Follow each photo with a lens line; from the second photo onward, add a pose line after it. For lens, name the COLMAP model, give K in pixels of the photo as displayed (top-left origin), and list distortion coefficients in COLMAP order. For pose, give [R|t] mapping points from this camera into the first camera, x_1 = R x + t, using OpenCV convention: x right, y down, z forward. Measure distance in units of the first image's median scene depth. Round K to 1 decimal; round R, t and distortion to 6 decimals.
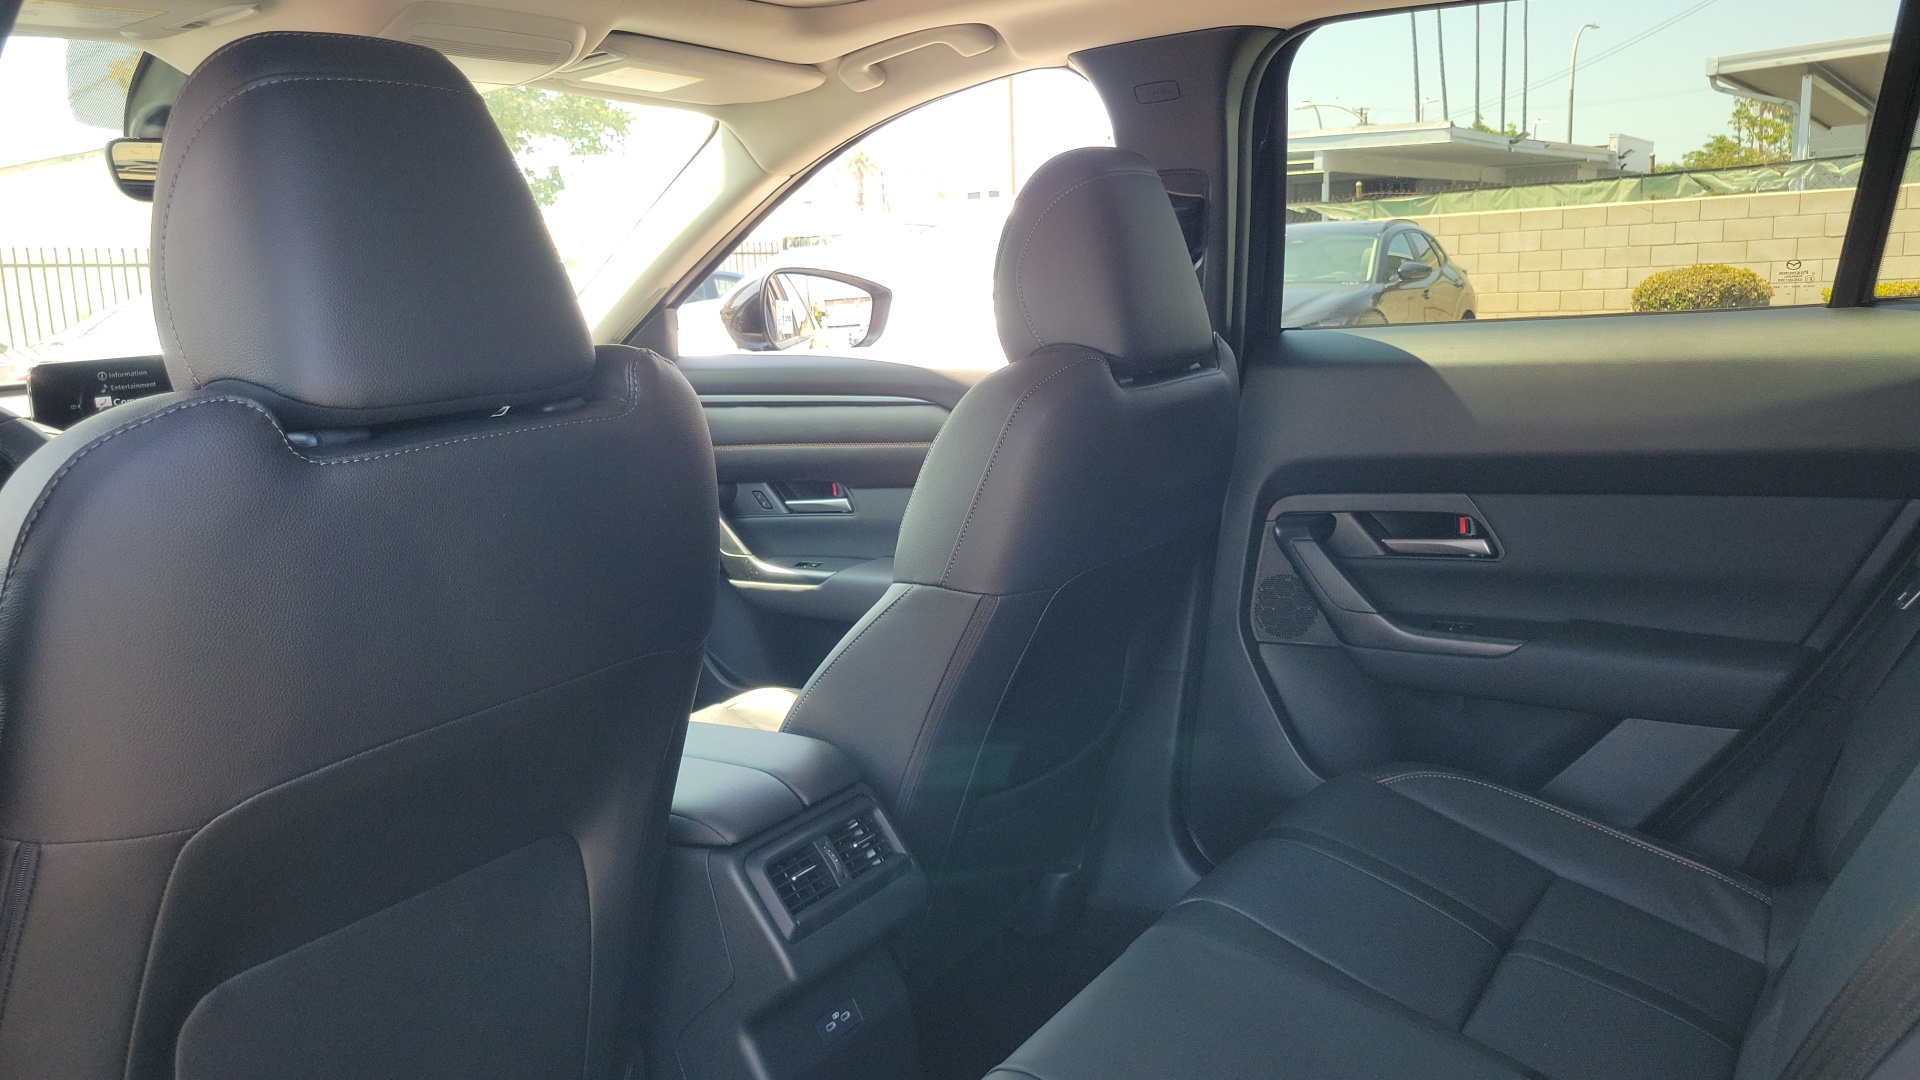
lens RADIAL K [[1474.1, 0, 966.2], [0, 1474.1, 539.1], [0, 0, 1]] dist [0.029133, -0.014728]
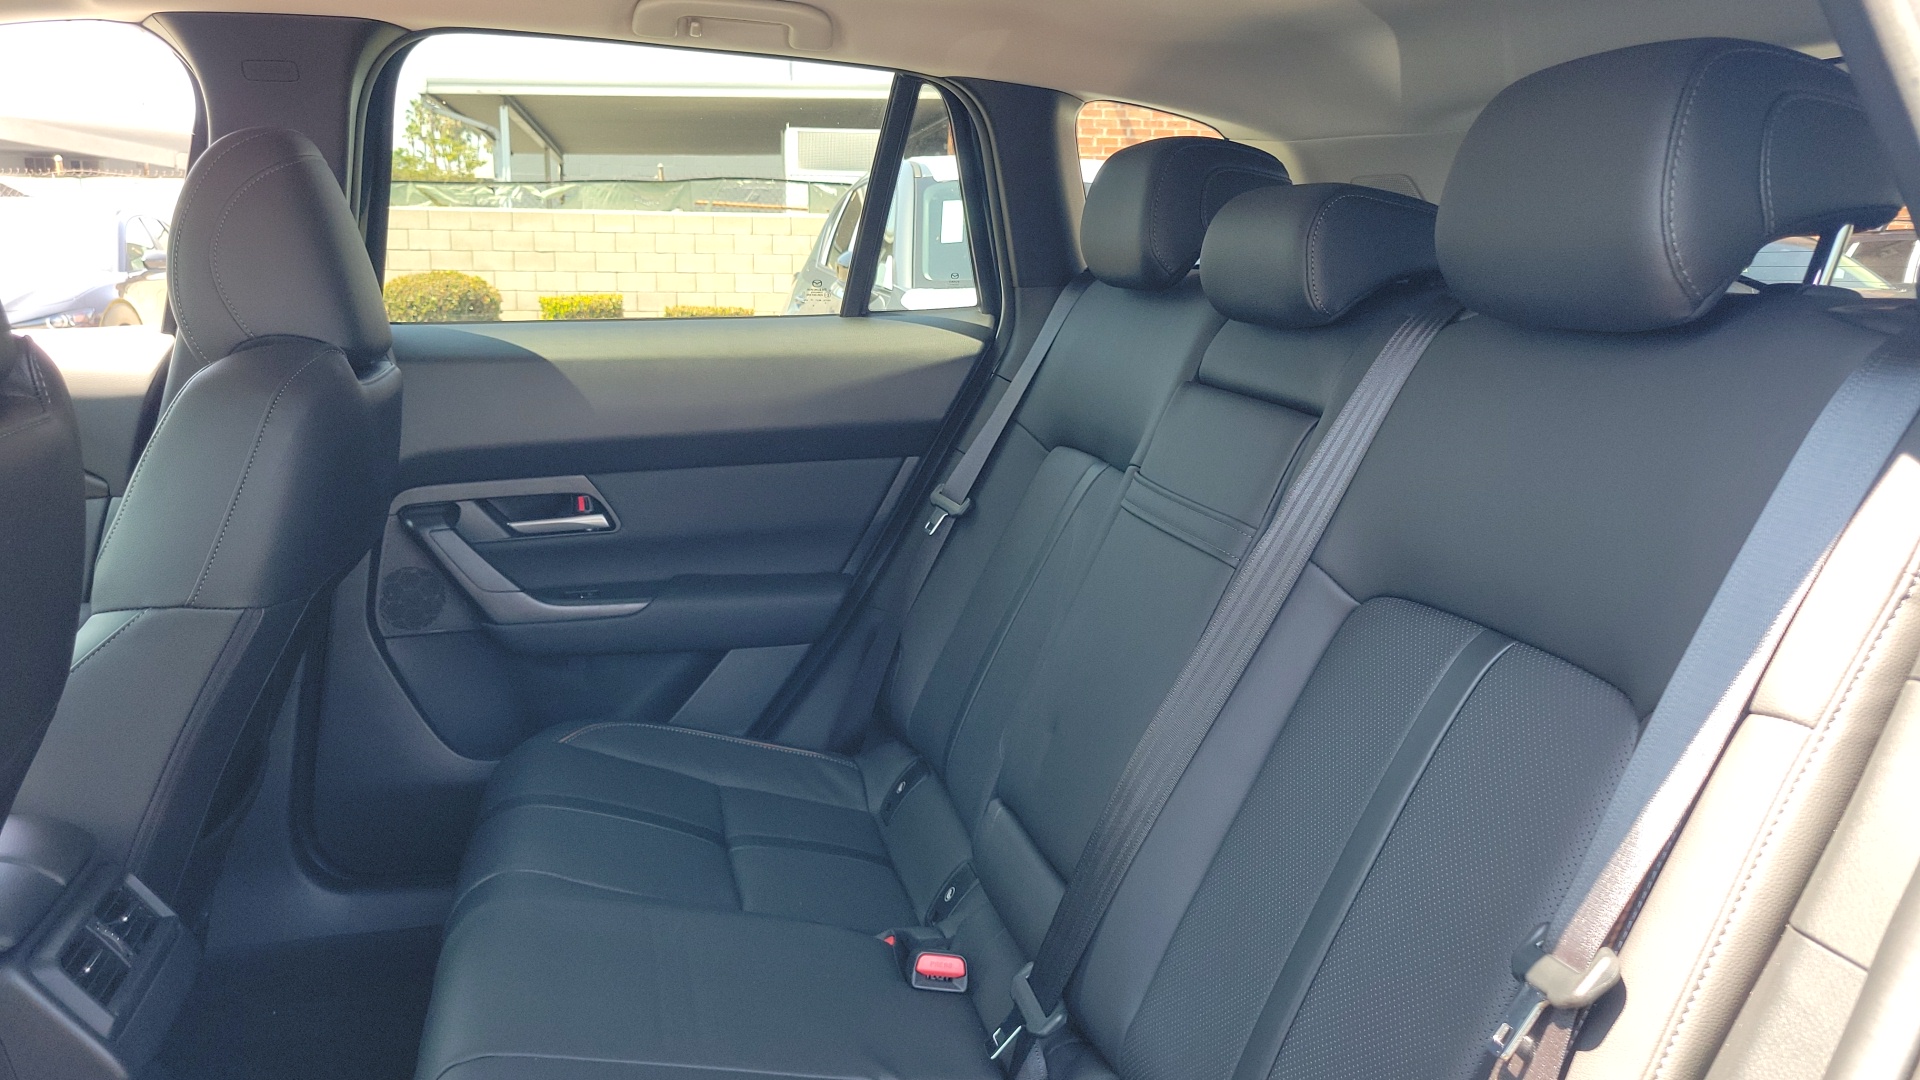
lens RADIAL K [[1474.1, 0, 967.4], [0, 1474.1, 542.9], [0, 0, 1]] dist [0.029133, -0.014728]
pose [[0.654936, -0.092239, 0.750034, -0.301309], [0.089975, 0.994981, 0.043796, -0.002140], [-0.750309, 0.038800, 0.659948, 0.044383]]
